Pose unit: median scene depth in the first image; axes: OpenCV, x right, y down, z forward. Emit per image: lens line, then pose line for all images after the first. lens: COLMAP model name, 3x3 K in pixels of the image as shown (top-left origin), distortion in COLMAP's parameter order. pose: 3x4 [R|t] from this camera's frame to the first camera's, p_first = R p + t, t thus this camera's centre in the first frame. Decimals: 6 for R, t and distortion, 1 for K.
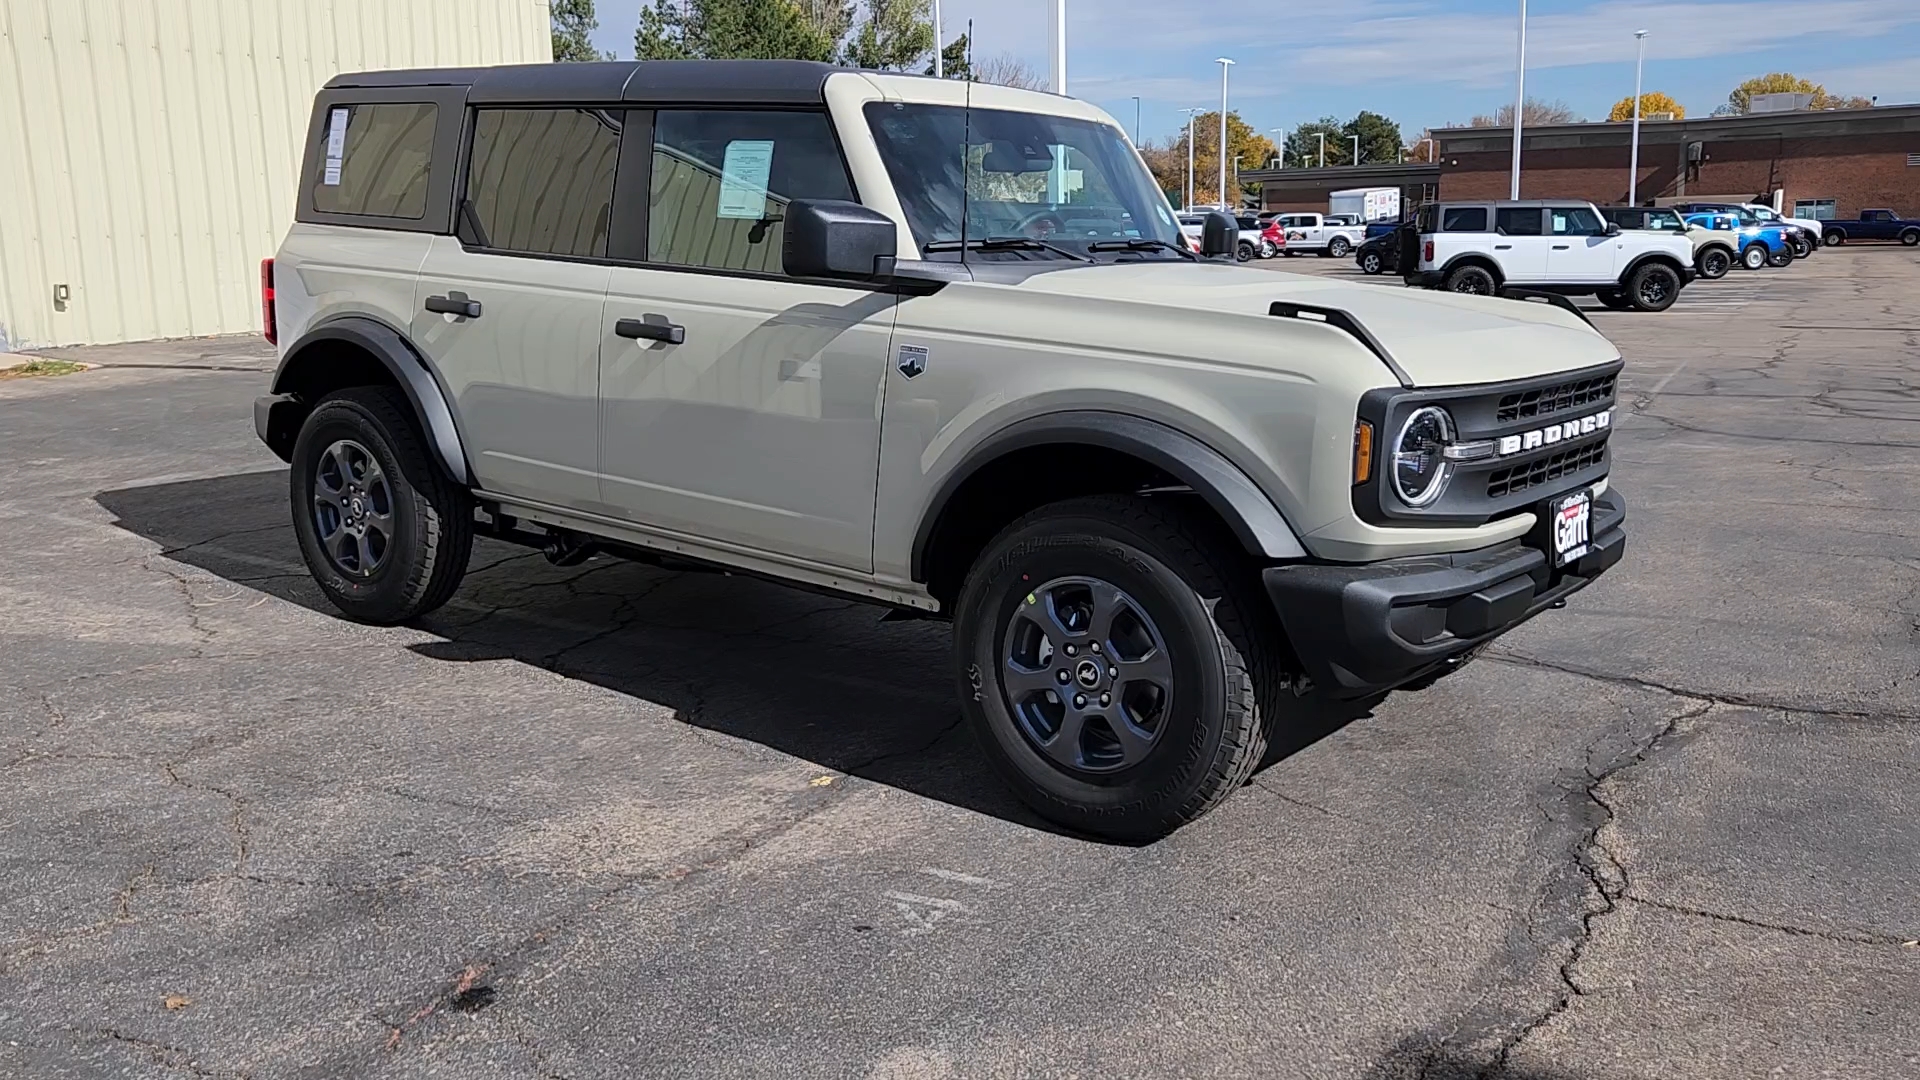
lens RADIAL K [[1640.3, 0, 928.7], [0, 1640.3, 547.8], [0, 0, 1]] dist [0.019269, 0.003784]
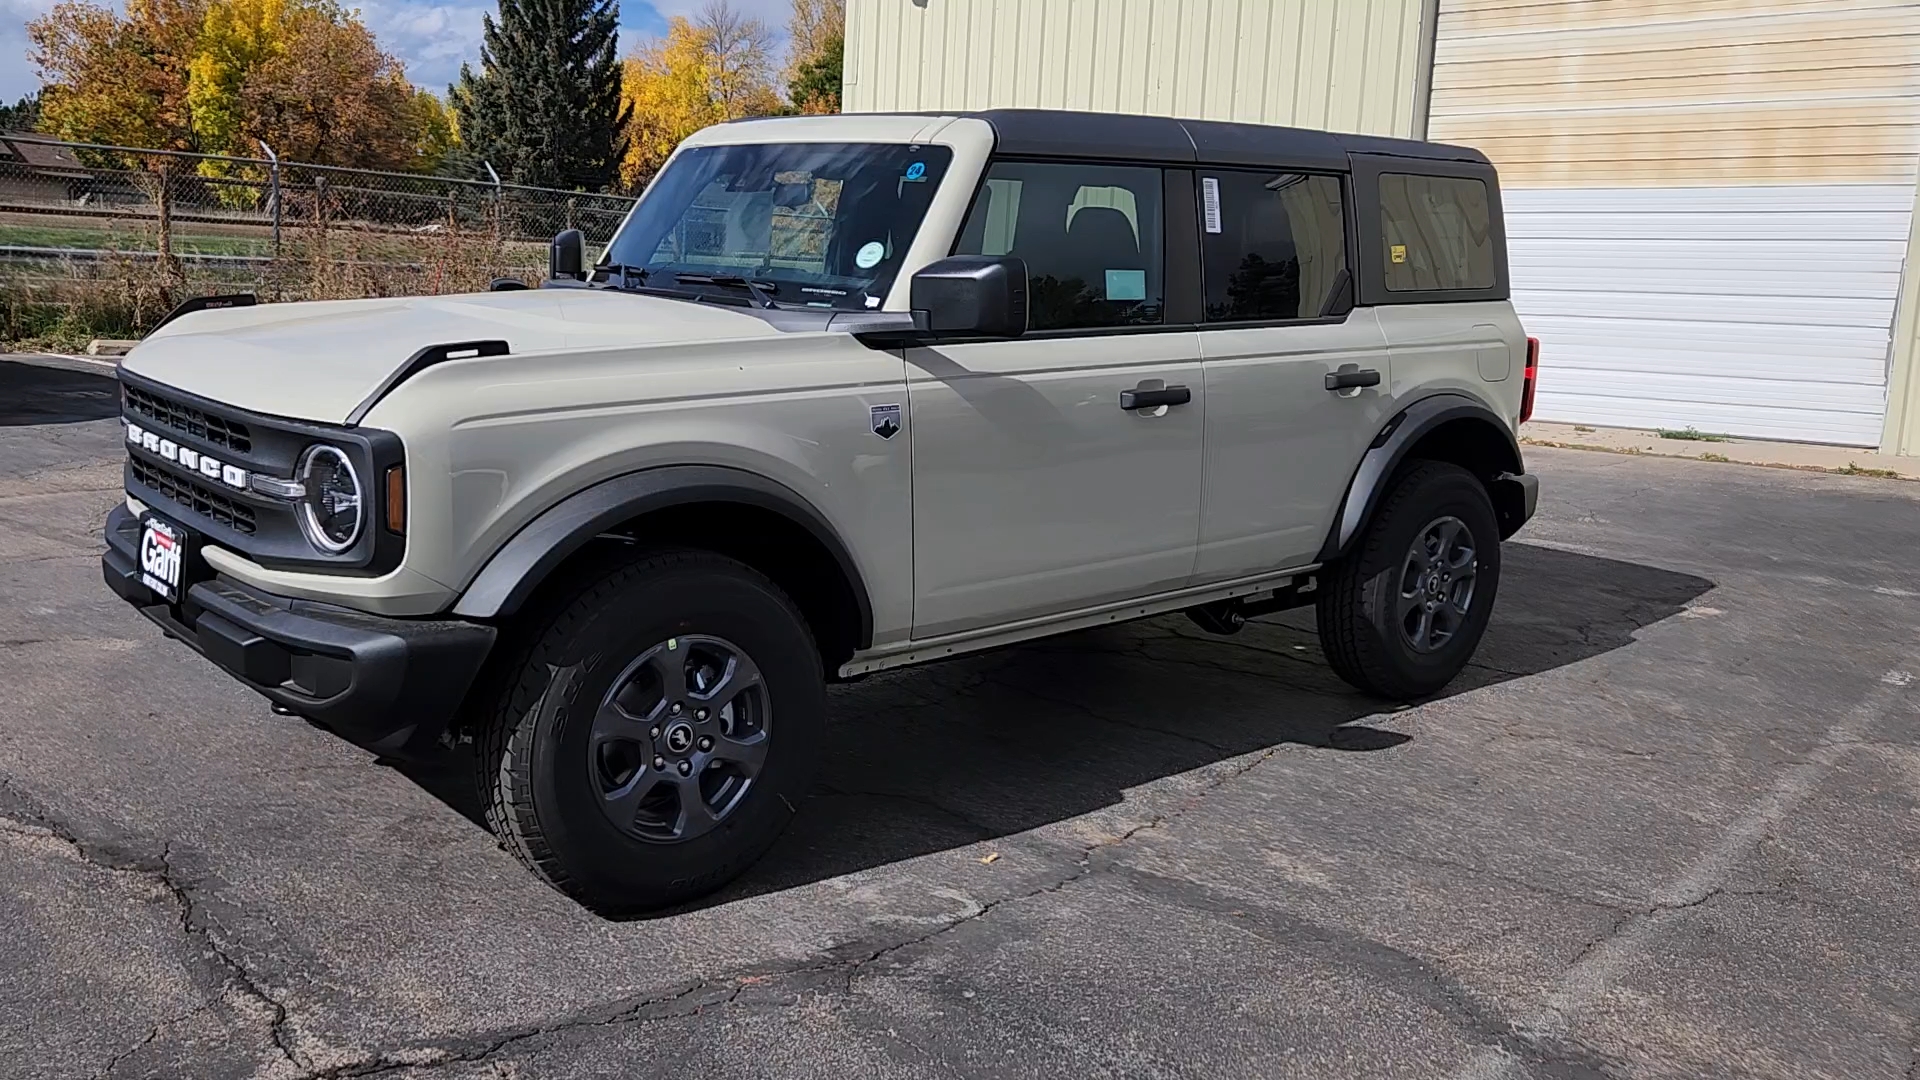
lens RADIAL K [[1640.3, 0, 942.4], [0, 1640.3, 536.0], [0, 0, 1]] dist [0.019269, 0.003784]
pose [[-0.202608, 0.151014, -0.967546, 1.059111], [-0.238958, 0.950545, 0.198400, -0.276387], [0.949657, 0.271400, -0.156502, 1.380721]]
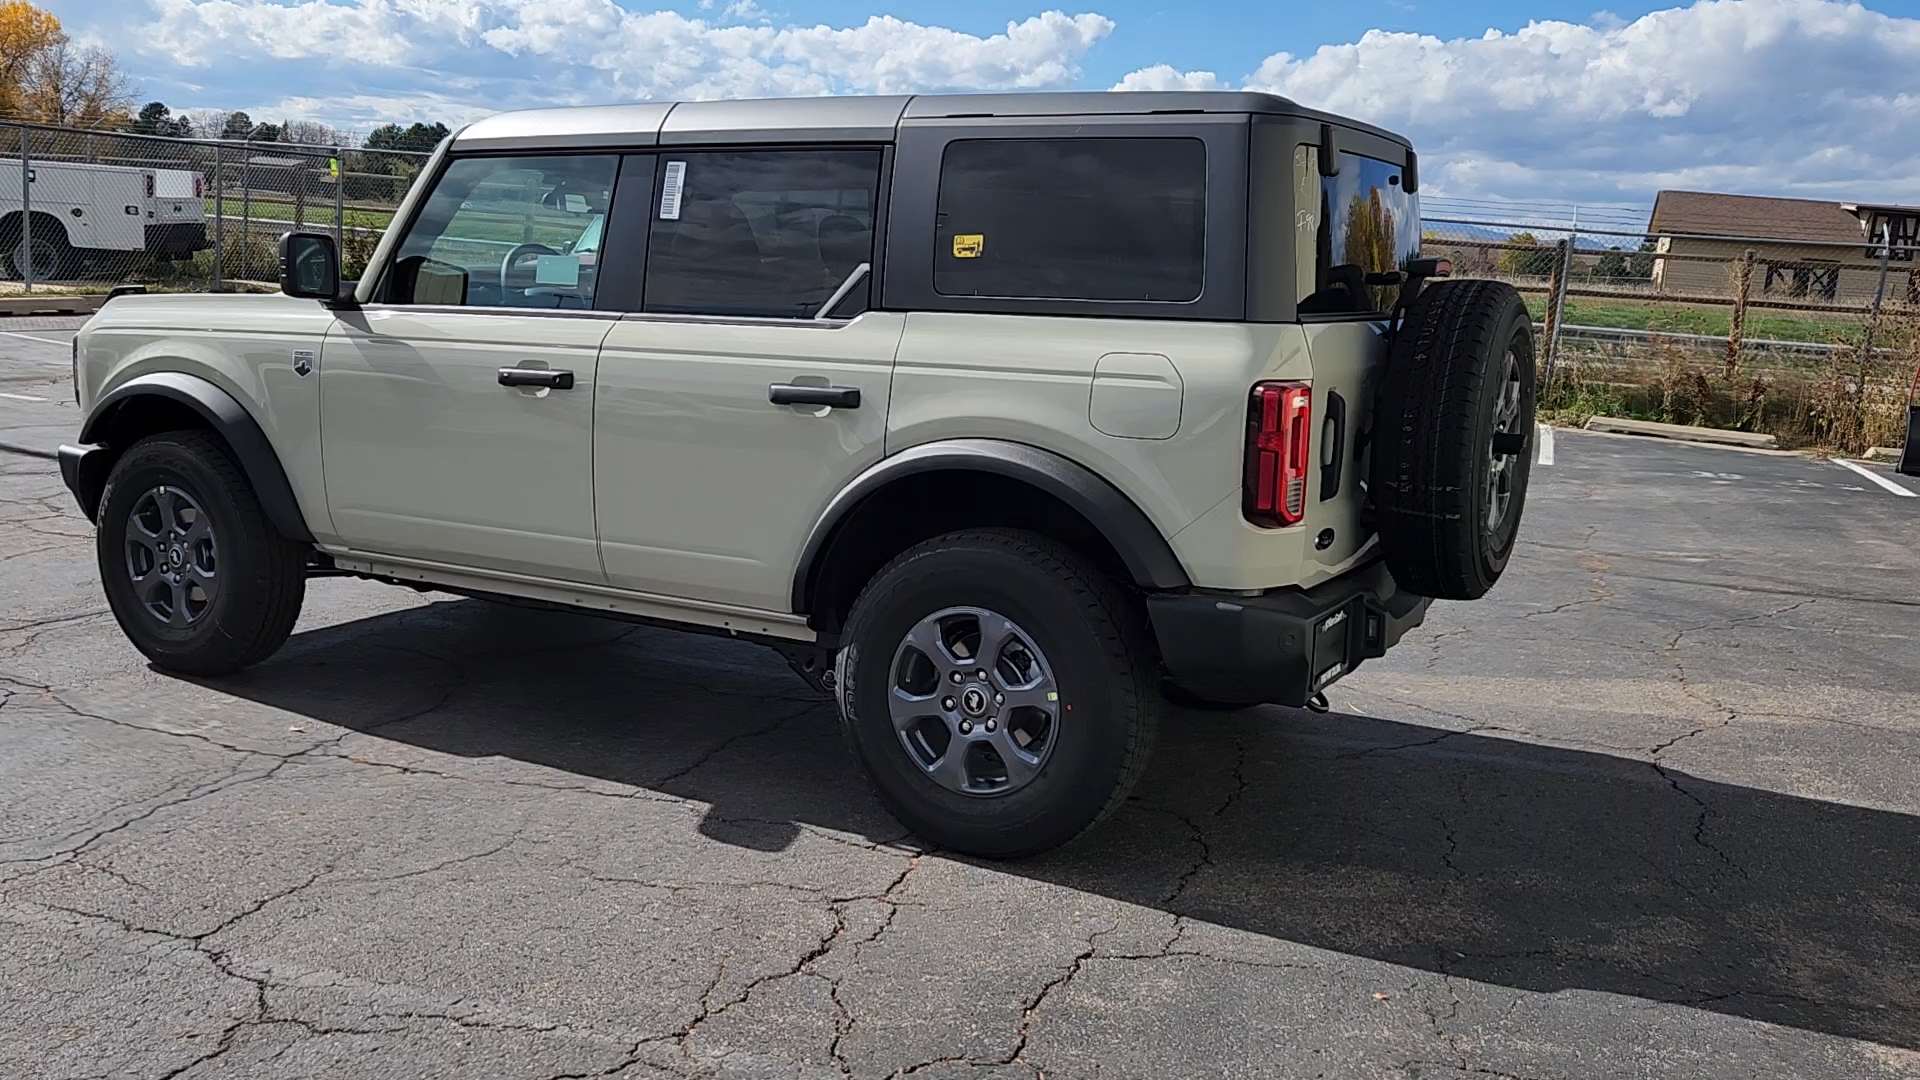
lens RADIAL K [[1640.3, 0, 943.6], [0, 1640.3, 527.9], [0, 0, 1]] dist [0.019269, 0.003784]
pose [[-0.987511, -0.036662, -0.153227, -0.029107], [-0.089244, 0.931645, 0.352239, -0.480764], [0.129840, 0.361515, -0.923281, 2.316930]]
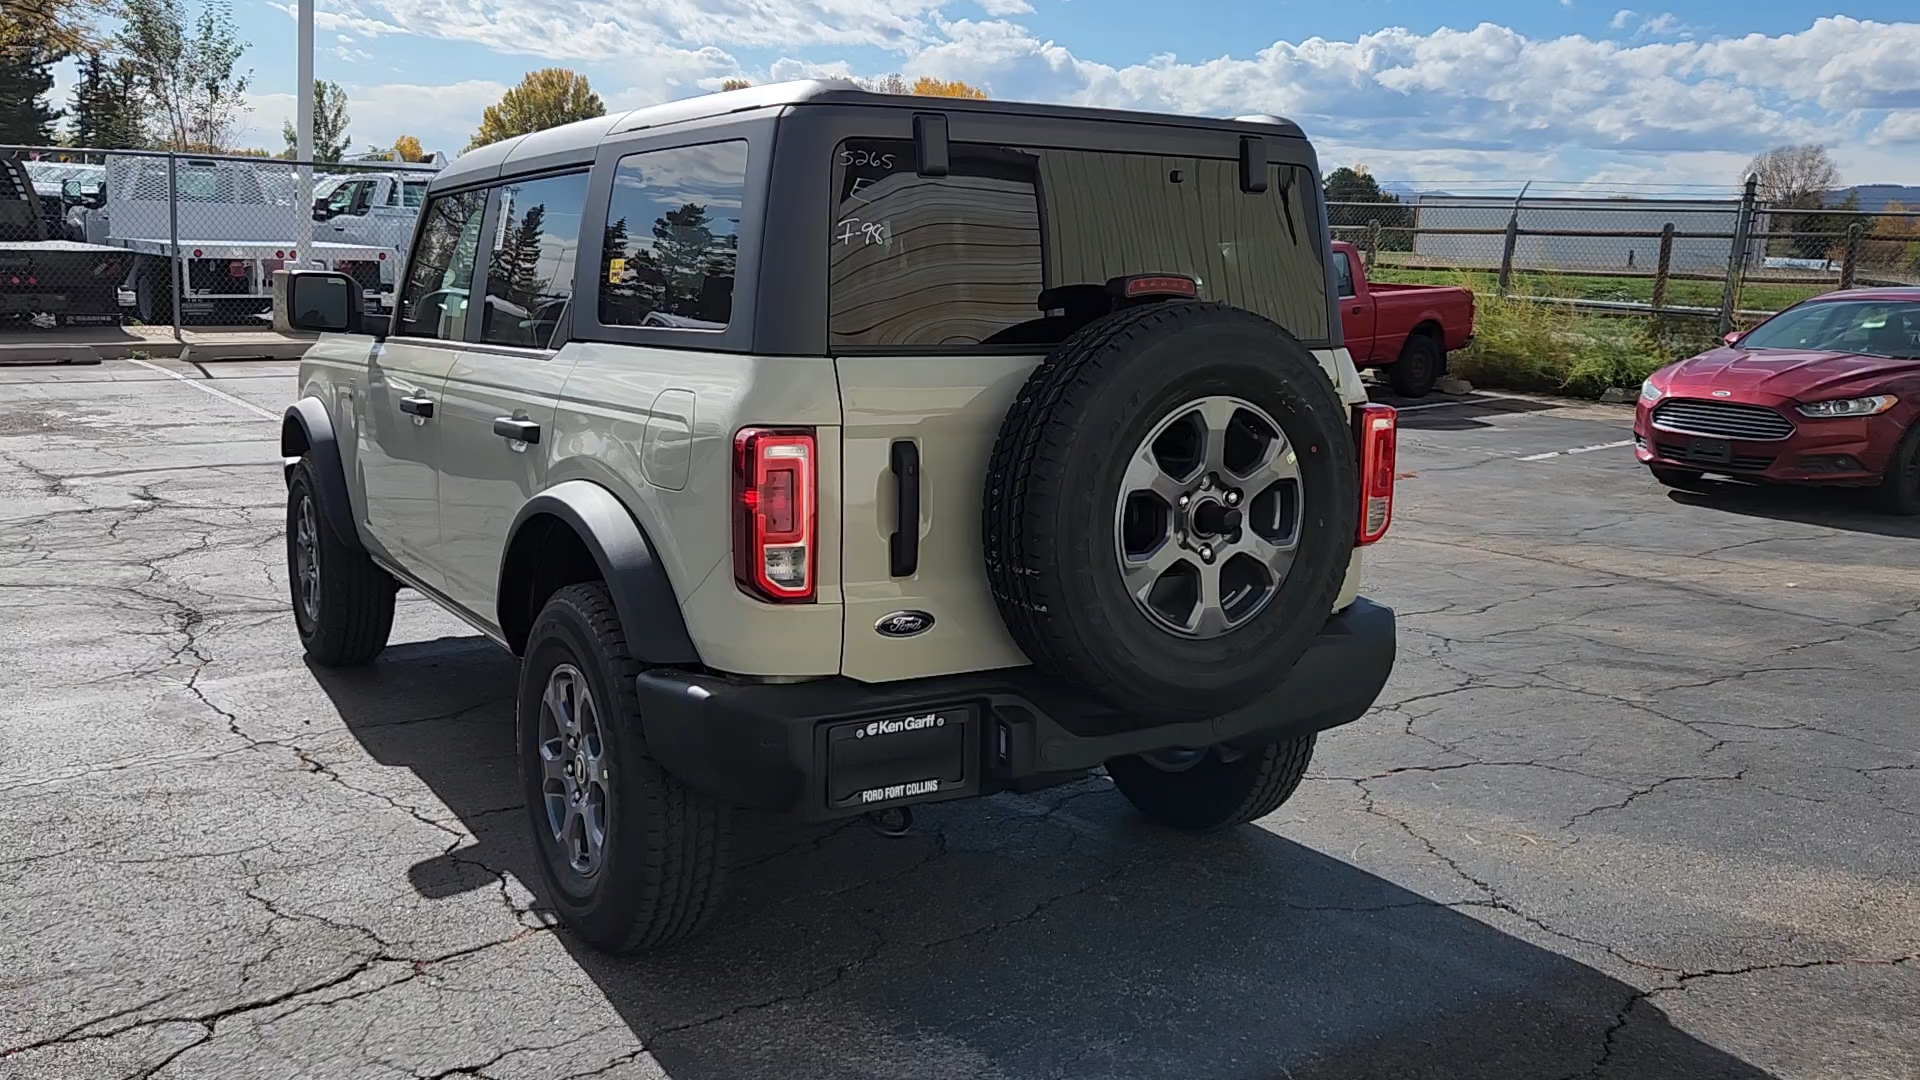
lens RADIAL K [[1640.3, 0, 935.8], [0, 1640.3, 517.8], [0, 0, 1]] dist [0.019269, 0.003784]
pose [[-0.928994, -0.096263, 0.357356, -0.615846], [0.033533, 0.939715, 0.340312, -0.467899], [-0.368572, 0.328131, -0.869761, 2.134178]]
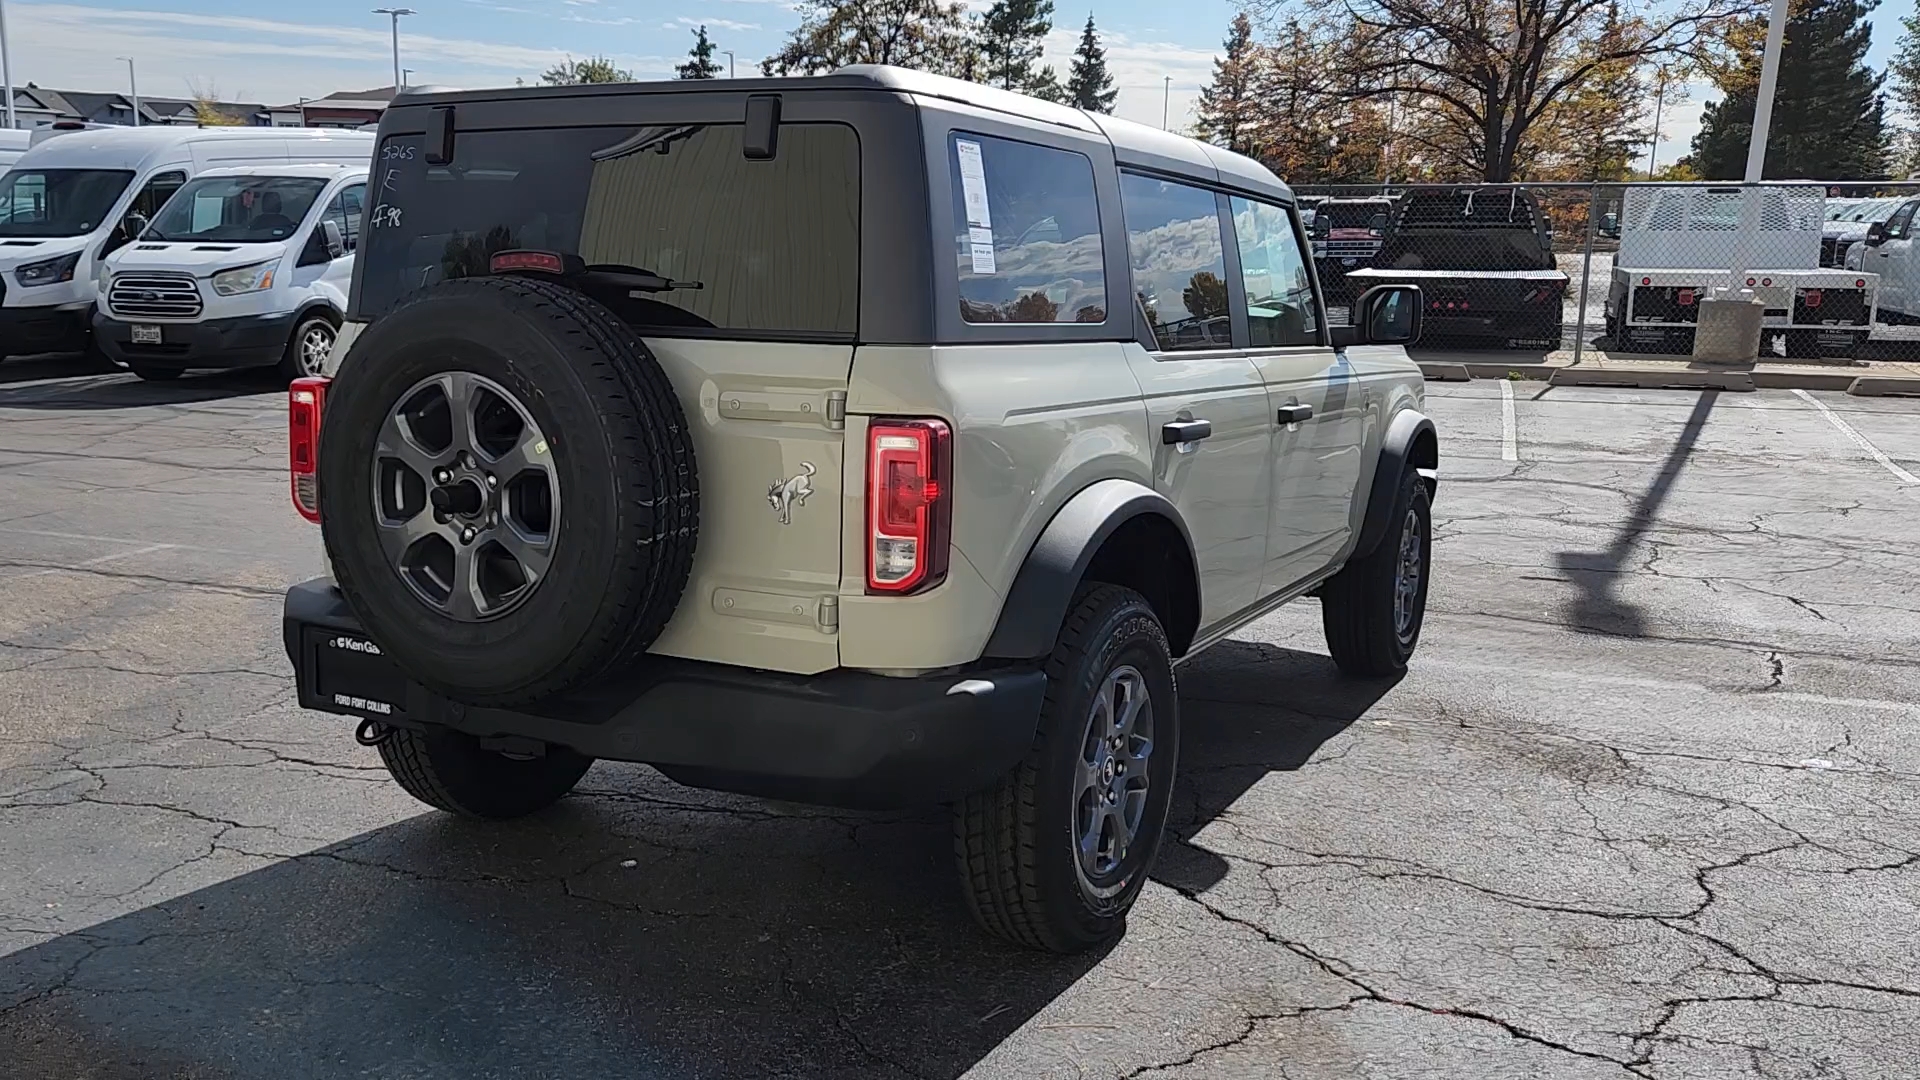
lens RADIAL K [[1640.3, 0, 938.5], [0, 1640.3, 517.8], [0, 0, 1]] dist [0.019269, 0.003784]
pose [[-0.156095, -0.174529, 0.972201, -1.166037], [0.174652, 0.963880, 0.201077, -0.321598], [-0.972179, 0.201184, -0.119975, 1.380642]]
